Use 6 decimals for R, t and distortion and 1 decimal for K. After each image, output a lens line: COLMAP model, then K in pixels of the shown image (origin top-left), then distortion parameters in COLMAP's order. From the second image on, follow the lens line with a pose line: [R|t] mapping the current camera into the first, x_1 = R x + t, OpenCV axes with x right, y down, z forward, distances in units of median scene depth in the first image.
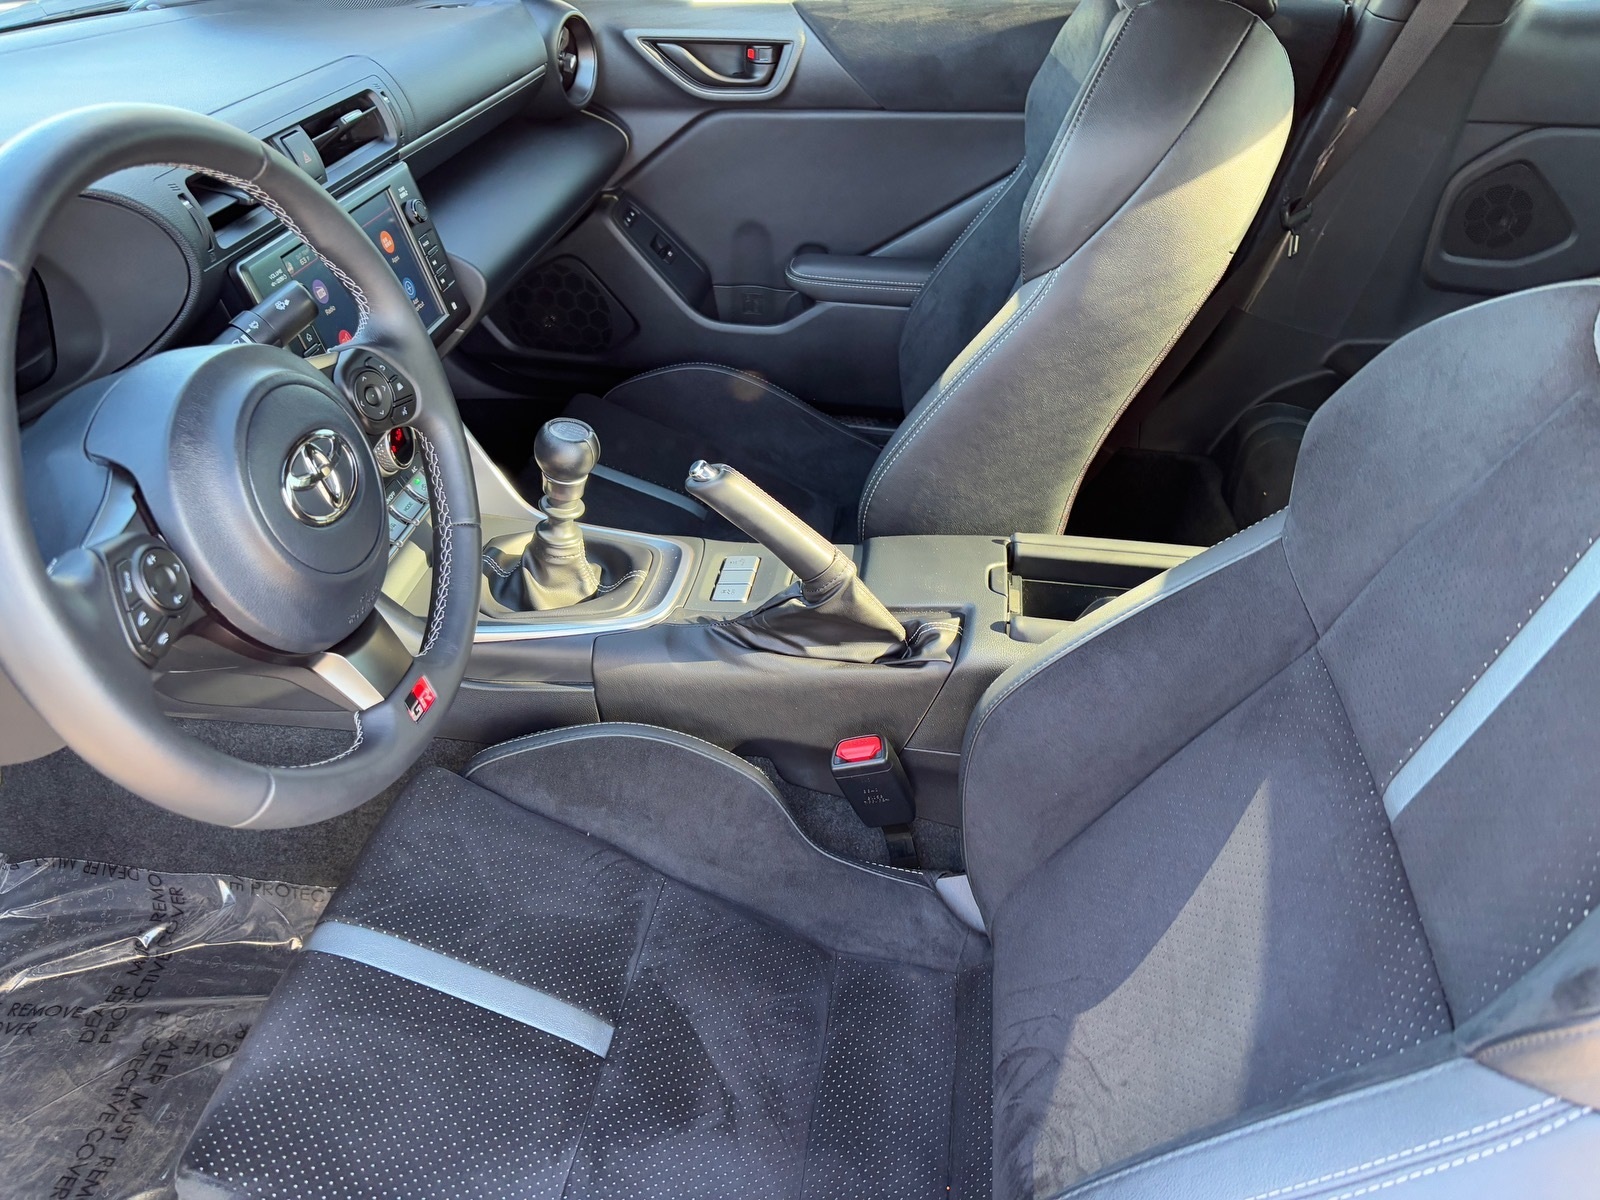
lens RADIAL K [[1237.0, 0, 813.0], [0, 1237.0, 594.1], [0, 0, 1]] dist [0.030399, -0.034673]
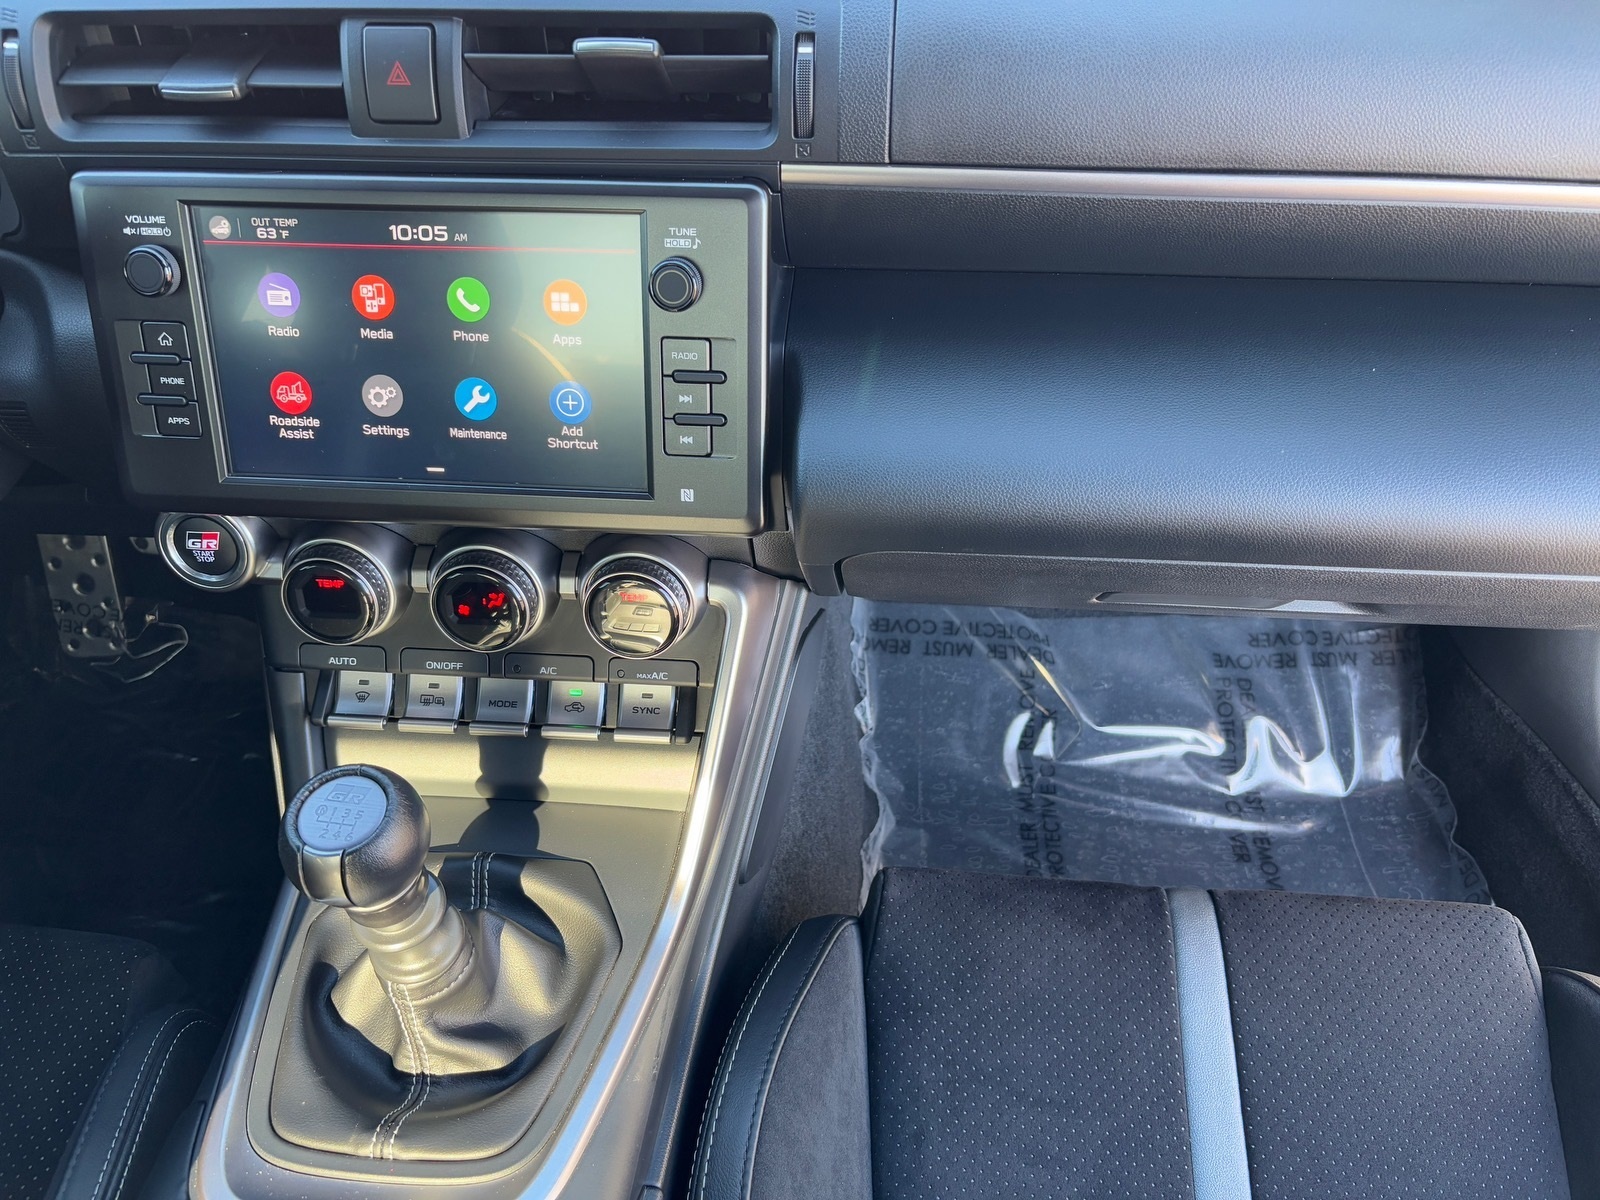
lens RADIAL K [[1237.0, 0, 789.4], [0, 1237.0, 590.8], [0, 0, 1]] dist [0.030399, -0.034673]
pose [[0.035205, 0.591620, -0.805448, 0.118502], [-0.537110, 0.690856, 0.483973, -0.480128], [0.842777, 0.415576, 0.342086, 0.937004]]
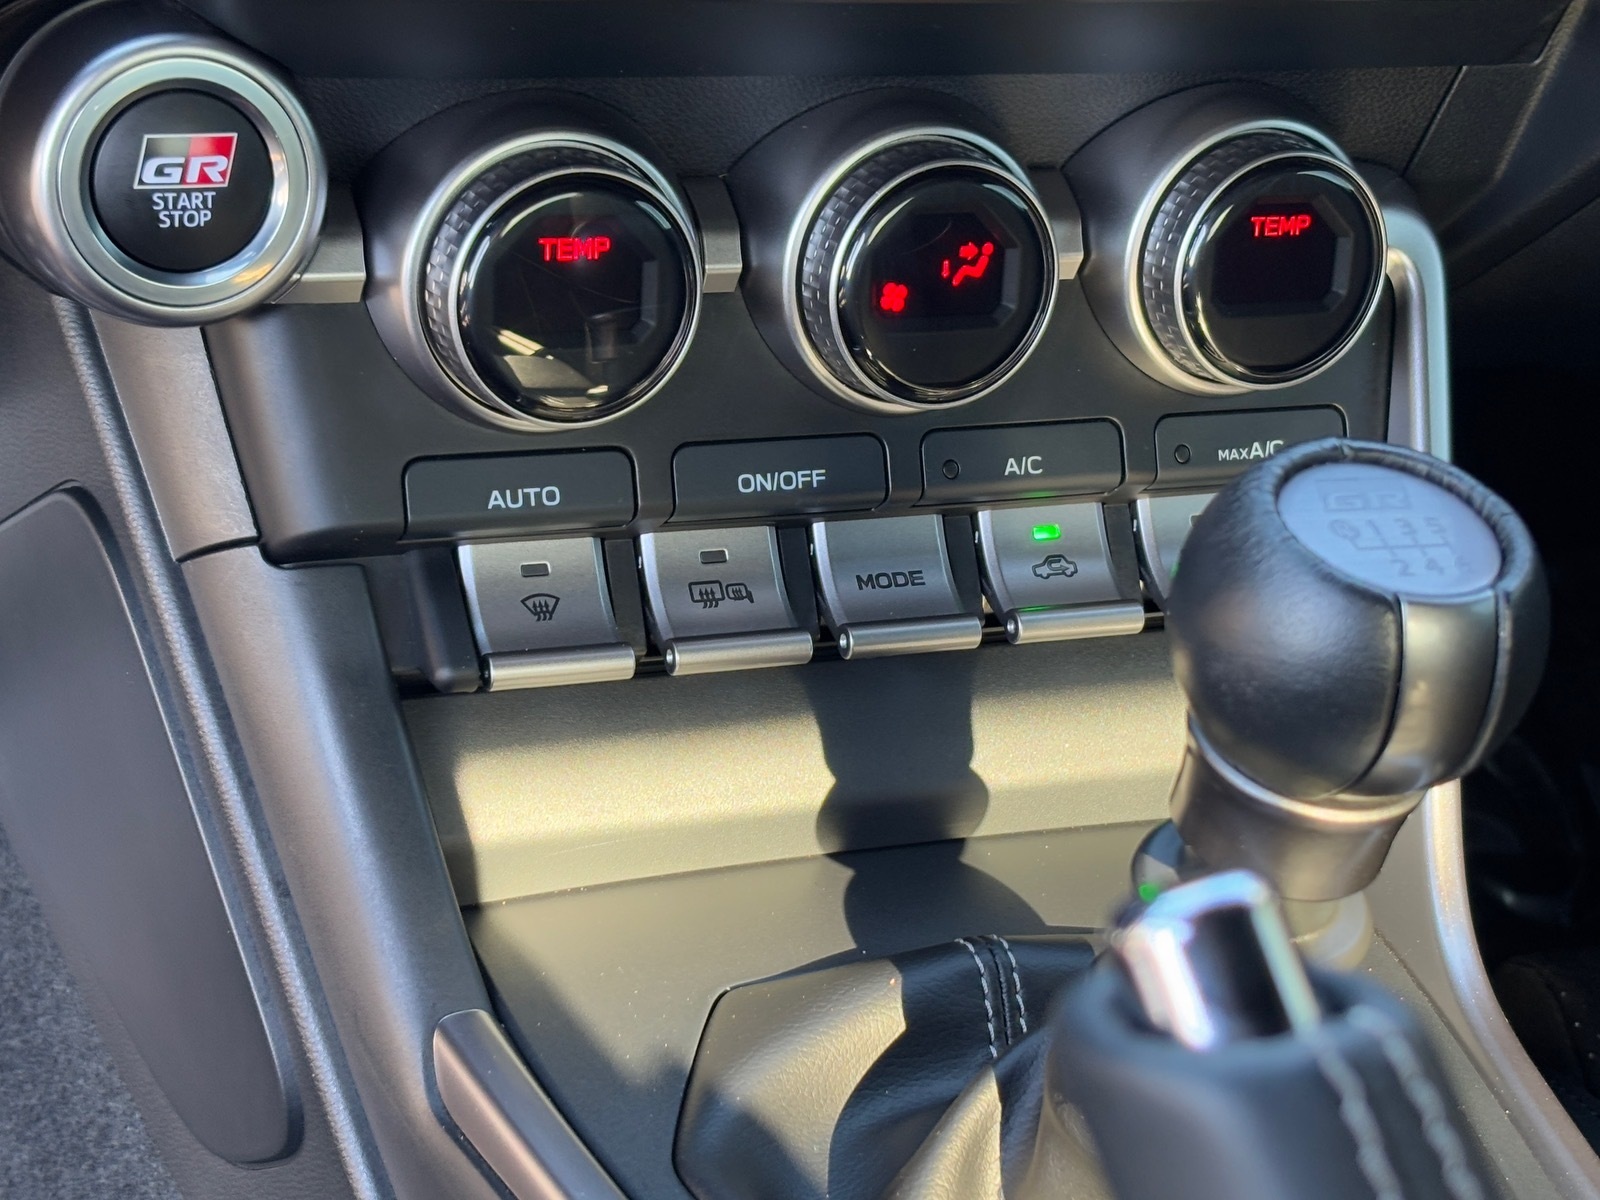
lens RADIAL K [[3003.3, 0, 790.7], [0, 3003.3, 603.1], [0, 0, 1]] dist [0.200131, 0.000000]
pose [[0.490798, 0.436602, -0.753986, 0.084993], [-0.569029, 0.815957, 0.102084, -0.117381], [0.659790, 0.378937, 0.648909, 0.664273]]
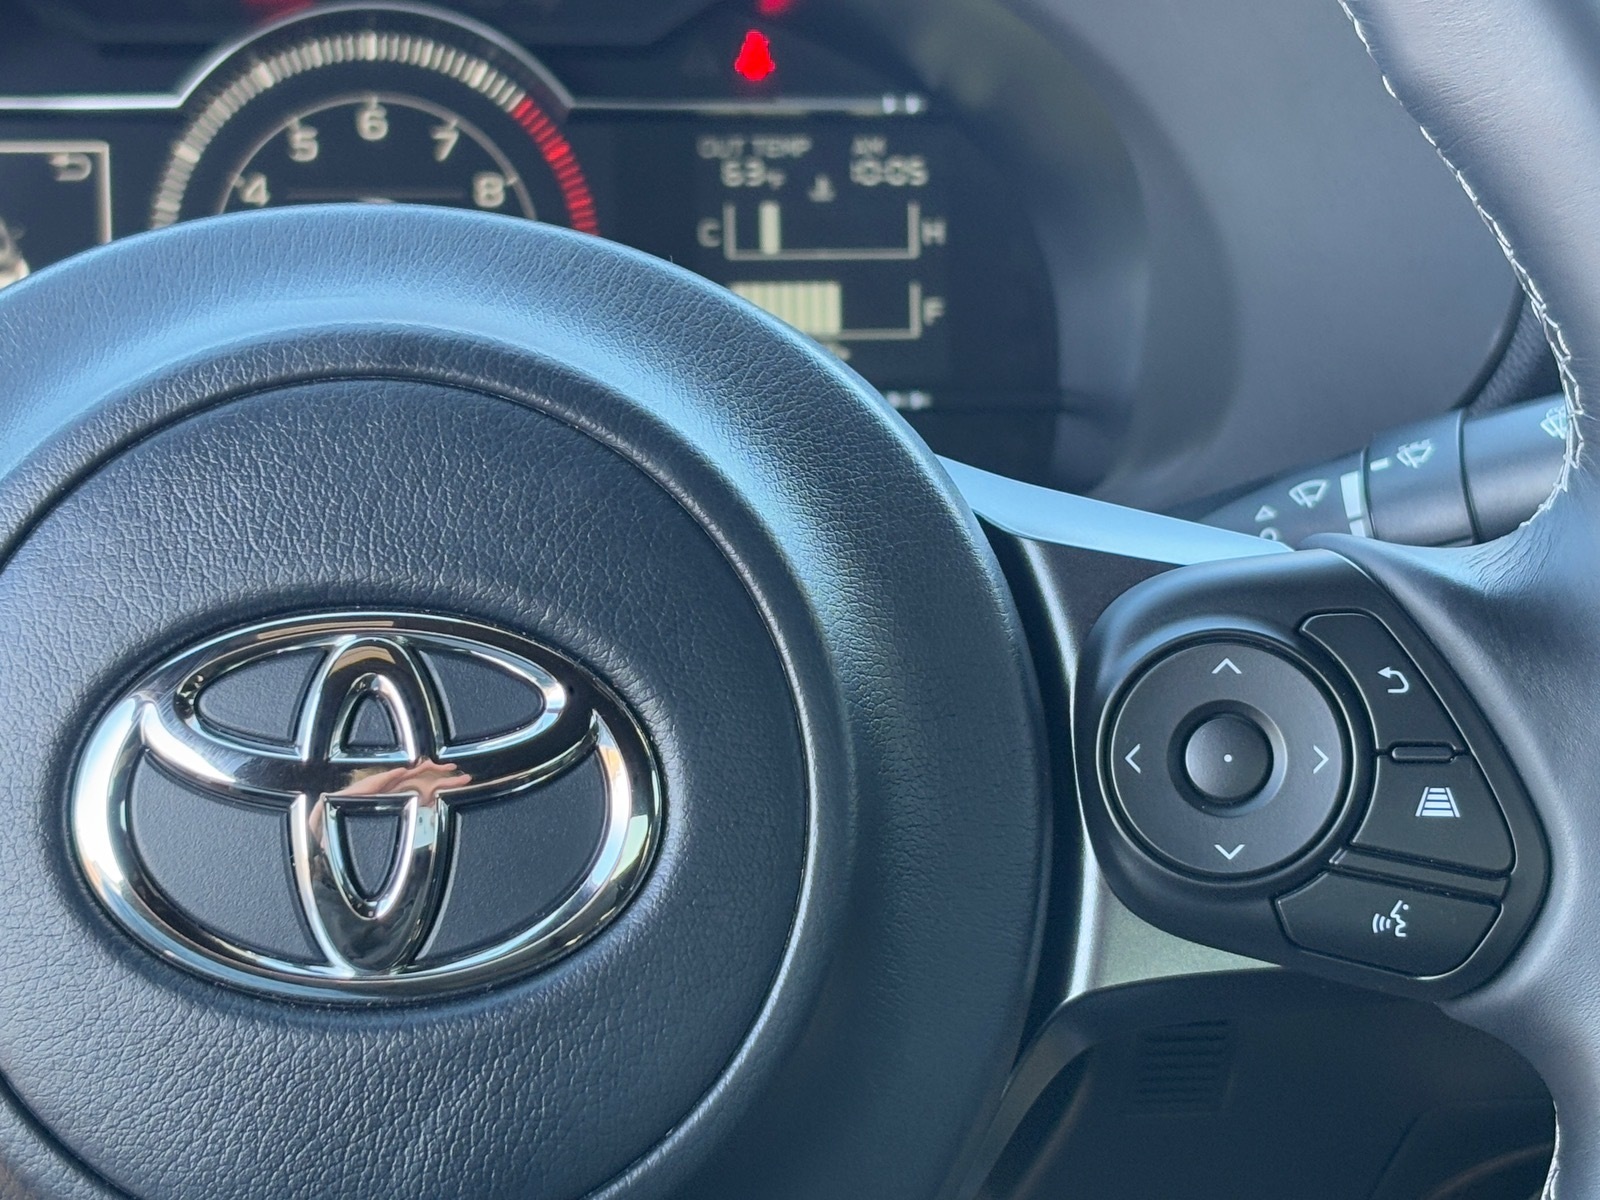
lens RADIAL K [[3582.0, 0, 808.1], [0, 3582.0, 598.9], [0, 0, 1]] dist [0.153006, 0.000000]
pose [[0.251878, 0.220881, -0.942215, 0.132519], [-0.543201, 0.838037, 0.051247, -0.123177], [0.800930, 0.498905, 0.331066, 0.516523]]
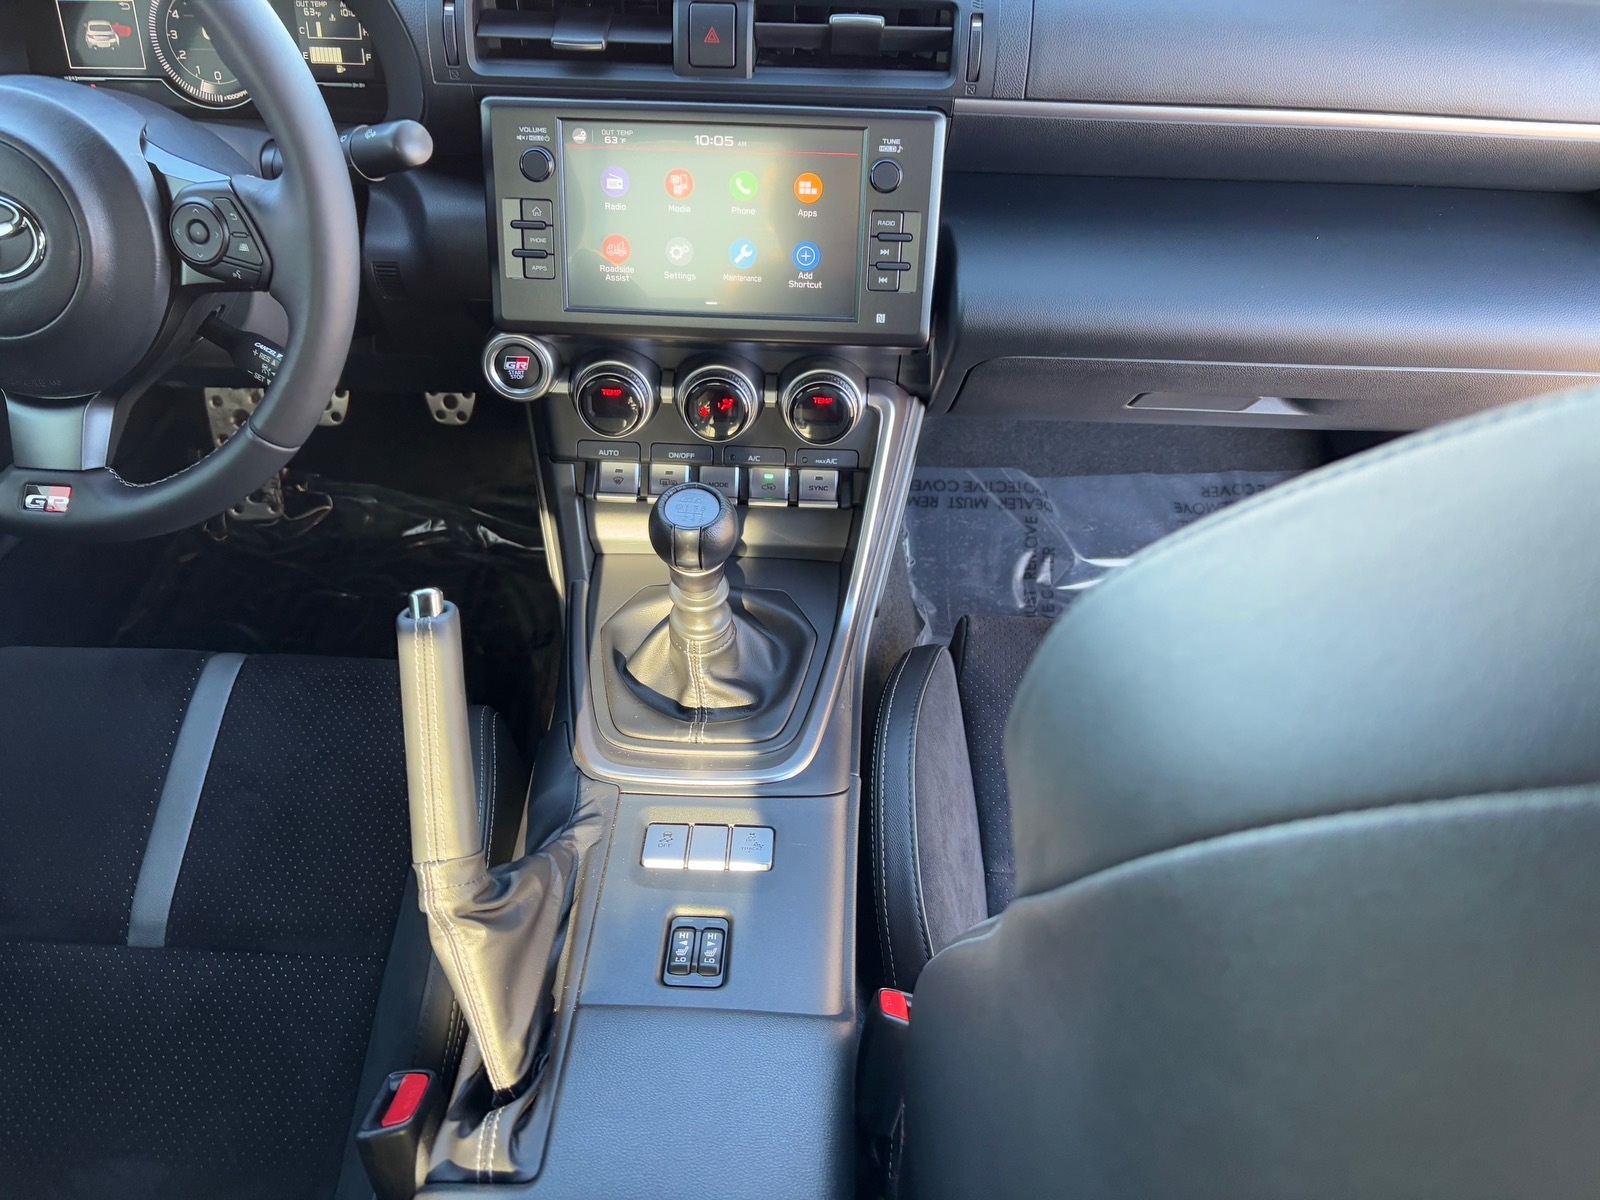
lens RADIAL K [[1237.0, 0, 787.6], [0, 1237.0, 610.1], [0, 0, 1]] dist [0.030399, -0.034673]
pose [[0.096842, 0.624746, -0.774799, 0.389091], [-0.564077, 0.675820, 0.474432, -0.451922], [0.820024, 0.391101, 0.417852, 0.761845]]
